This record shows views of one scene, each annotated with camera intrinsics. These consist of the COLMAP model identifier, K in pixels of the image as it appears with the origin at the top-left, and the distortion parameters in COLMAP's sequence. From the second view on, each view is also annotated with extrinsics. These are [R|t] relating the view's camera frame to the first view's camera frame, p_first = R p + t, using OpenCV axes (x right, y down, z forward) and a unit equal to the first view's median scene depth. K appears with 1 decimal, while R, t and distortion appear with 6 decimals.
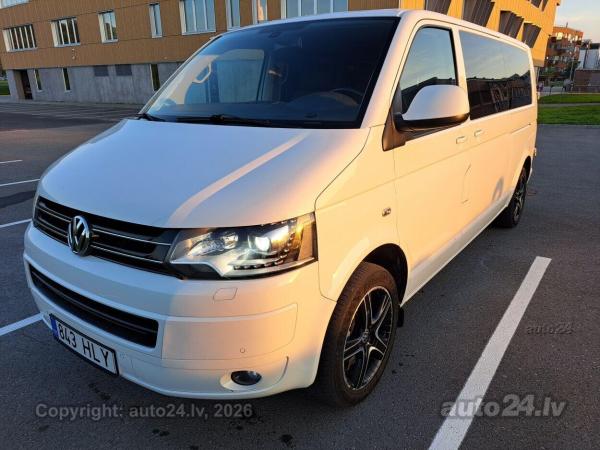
lens RADIAL K [[456.2, 0, 300.0], [0, 456.2, 225.0], [0, 0, 1]] dist [0.010494, 0.003491]
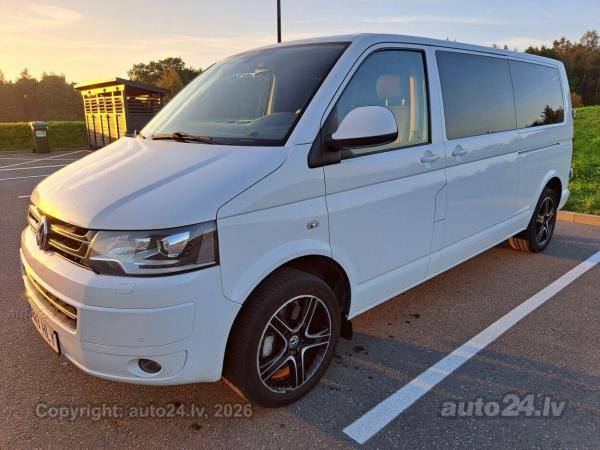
lens RADIAL K [[456.1, 0, 301.5], [0, 456.1, 221.3], [0, 0, 1]] dist [0.022816, -0.009685]
pose [[0.979045, 0.030740, -0.201310, 0.425552], [-0.041084, 0.998031, -0.047405, 0.015978], [0.199457, 0.054682, 0.978380, -0.049619]]
